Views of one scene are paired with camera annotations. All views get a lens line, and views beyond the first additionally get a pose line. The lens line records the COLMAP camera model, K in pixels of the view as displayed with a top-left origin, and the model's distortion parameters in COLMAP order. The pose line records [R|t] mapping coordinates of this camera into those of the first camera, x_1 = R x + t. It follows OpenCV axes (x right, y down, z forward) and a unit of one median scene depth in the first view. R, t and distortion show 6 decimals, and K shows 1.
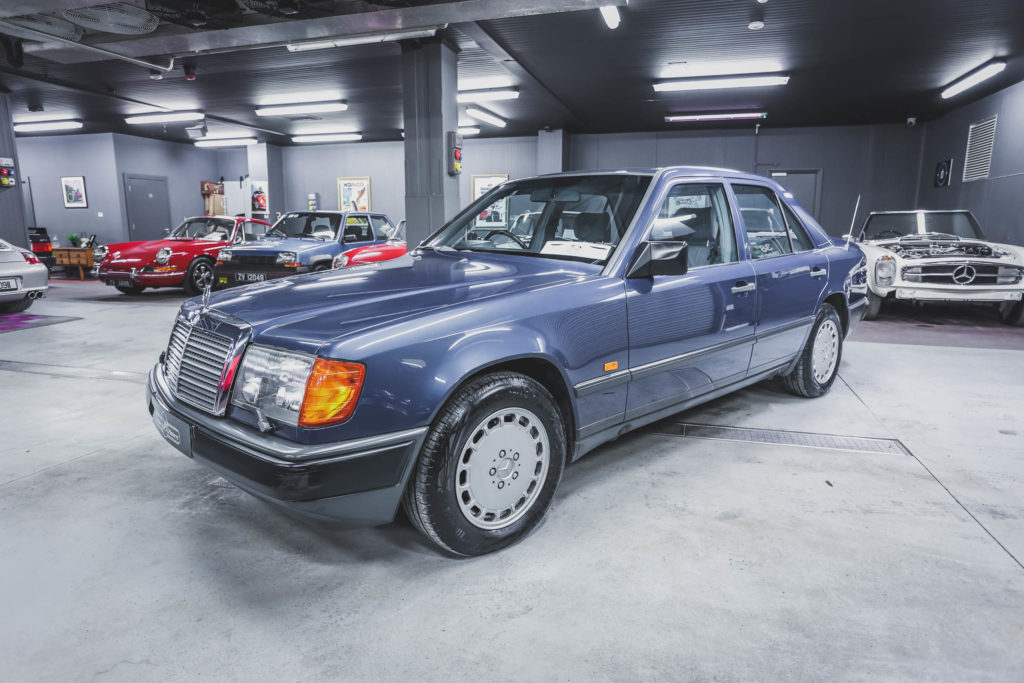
lens RADIAL K [[596.3, 0, 512.0], [0, 596.3, 341.5], [0, 0, 1]] dist [-0.017262, 0.000604]
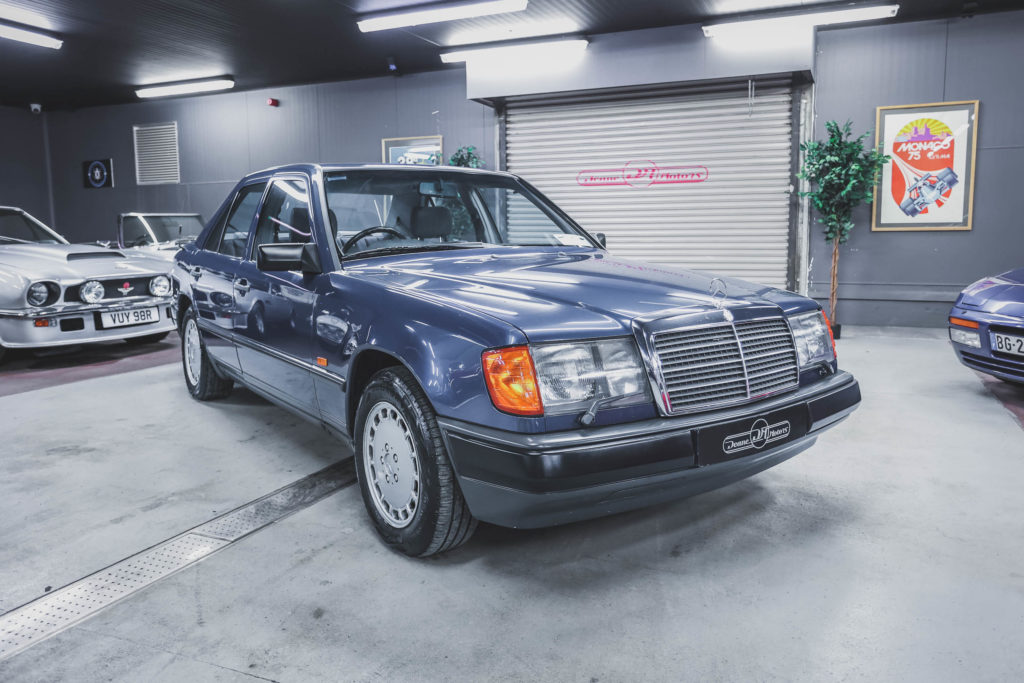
lens RADIAL K [[750.1, 0, 532.8], [0, 750.1, 328.5], [0, 0, 1]] dist [-0.010055, 0.007463]
pose [[0.108734, -0.124501, 0.986244, -1.319515], [0.194483, 0.975618, 0.101717, -0.146545], [-0.974861, 0.180747, 0.130296, 0.895899]]
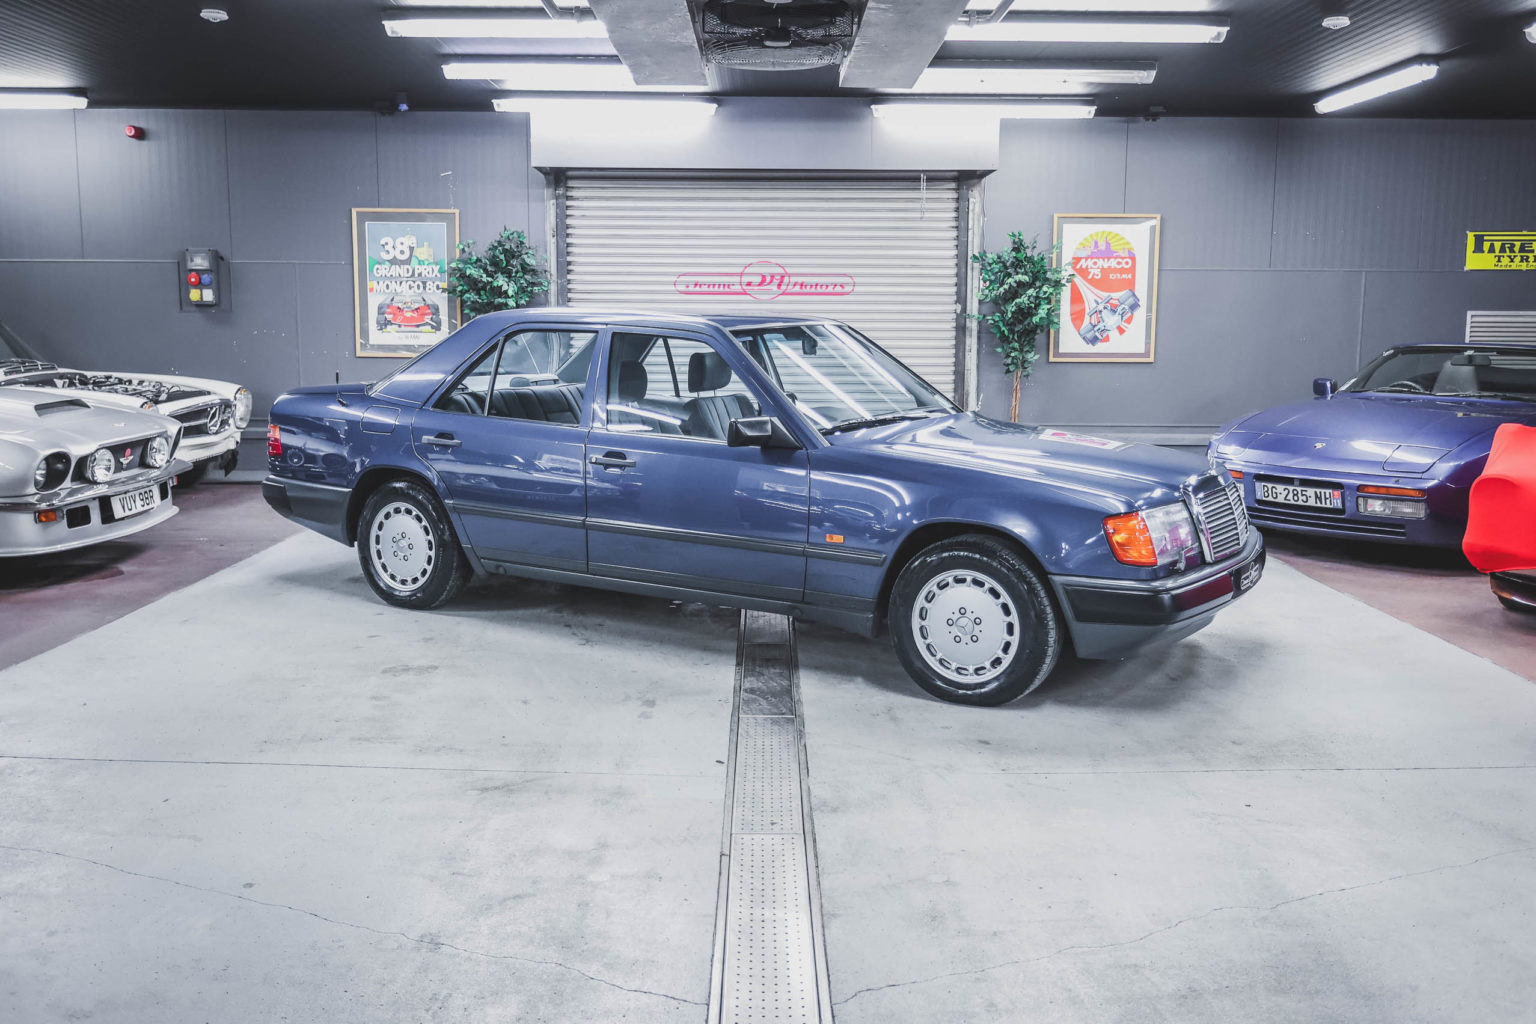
lens RADIAL K [[1325.4, 0, 768.0], [0, 1325.4, 512.0], [0, 0, 1]] dist [0.002911, 0.008382]
pose [[-0.287998, -0.142390, 0.946986, -2.047449], [0.173975, 0.964648, 0.197955, -0.467768], [-0.941695, 0.221762, -0.253045, 1.866400]]
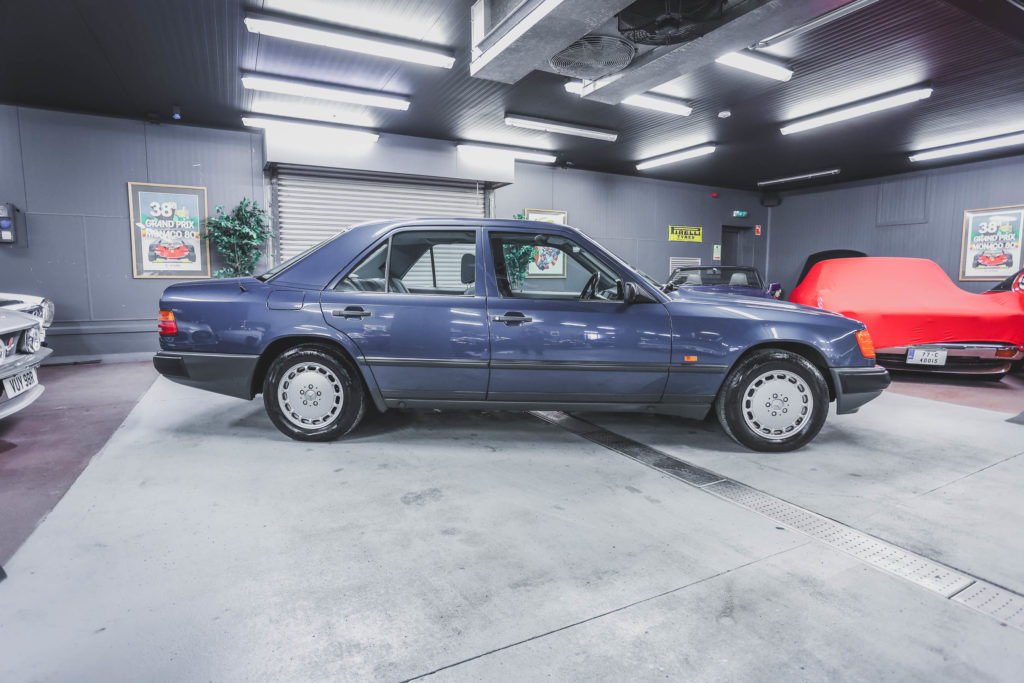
lens RADIAL K [[526.2, 0, 512.0], [0, 526.2, 341.5], [0, 0, 1]] dist [-0.051583, 0.027905]
pose [[-0.701101, -0.083056, 0.708208, -0.842328], [0.134735, 0.959872, 0.245953, -0.417305], [-0.700217, 0.267859, -0.661777, 2.338630]]
